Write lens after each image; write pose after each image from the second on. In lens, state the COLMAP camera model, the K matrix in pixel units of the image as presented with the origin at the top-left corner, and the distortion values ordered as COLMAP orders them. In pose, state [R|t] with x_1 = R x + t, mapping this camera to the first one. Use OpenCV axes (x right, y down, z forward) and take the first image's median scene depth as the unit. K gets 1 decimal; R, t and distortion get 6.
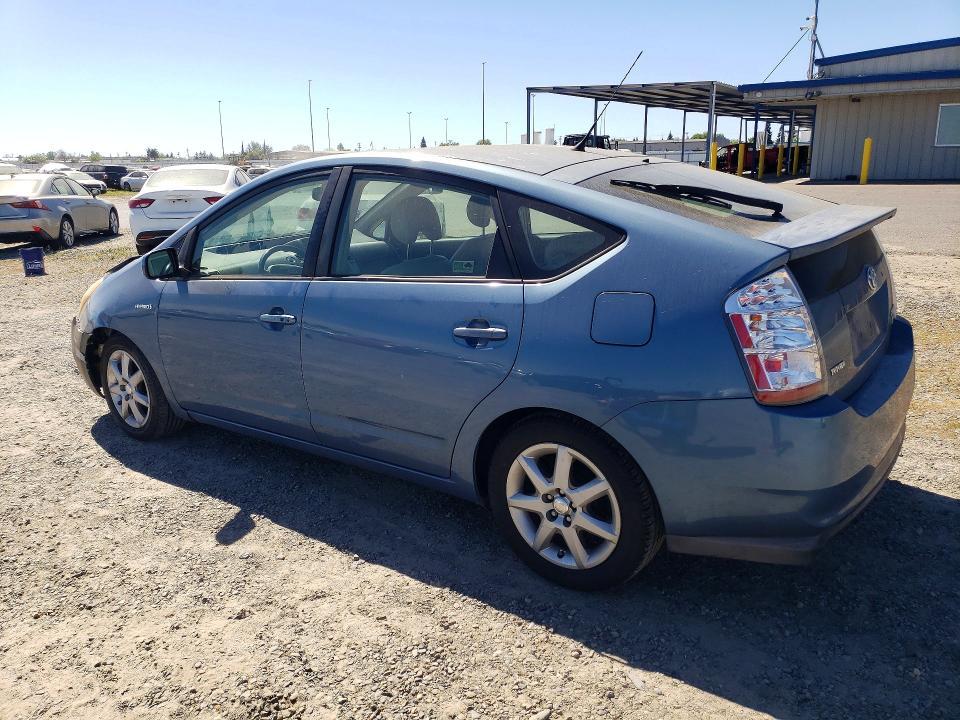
lens RADIAL K [[732.2, 0, 480.0], [0, 732.2, 360.0], [0, 0, 1]] dist [0.037461, 0.001224]
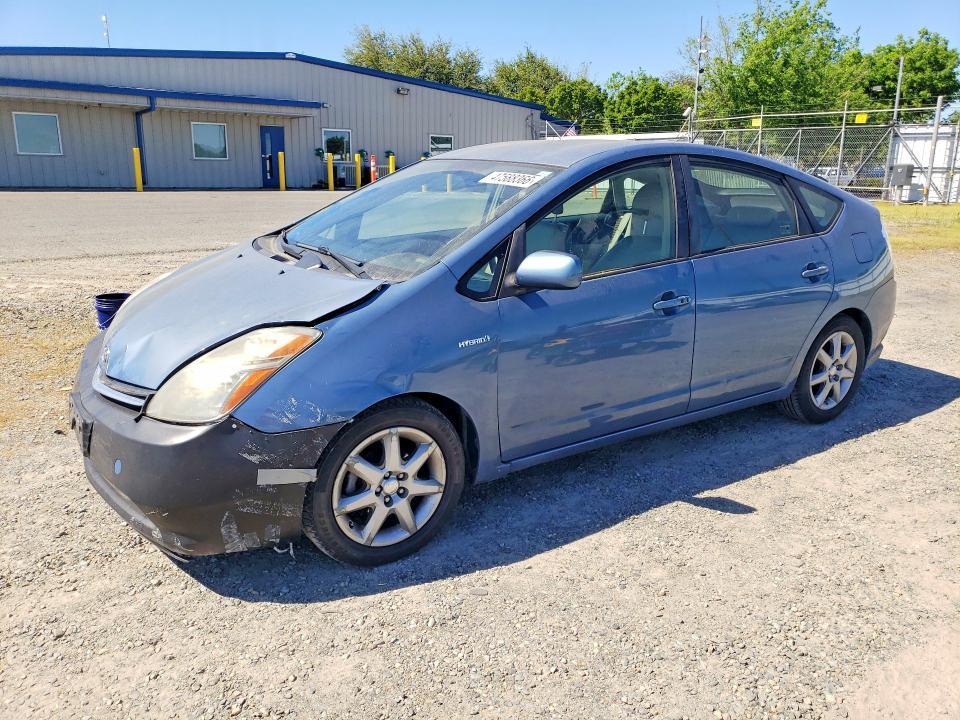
lens RADIAL K [[732.2, 0, 480.0], [0, 732.2, 360.0], [0, 0, 1]] dist [0.037461, 0.001224]
pose [[0.322281, -0.225715, 0.919341, -1.171756], [0.197215, 0.965858, 0.168001, -0.183230], [-0.925873, 0.127165, 0.355793, 0.800319]]
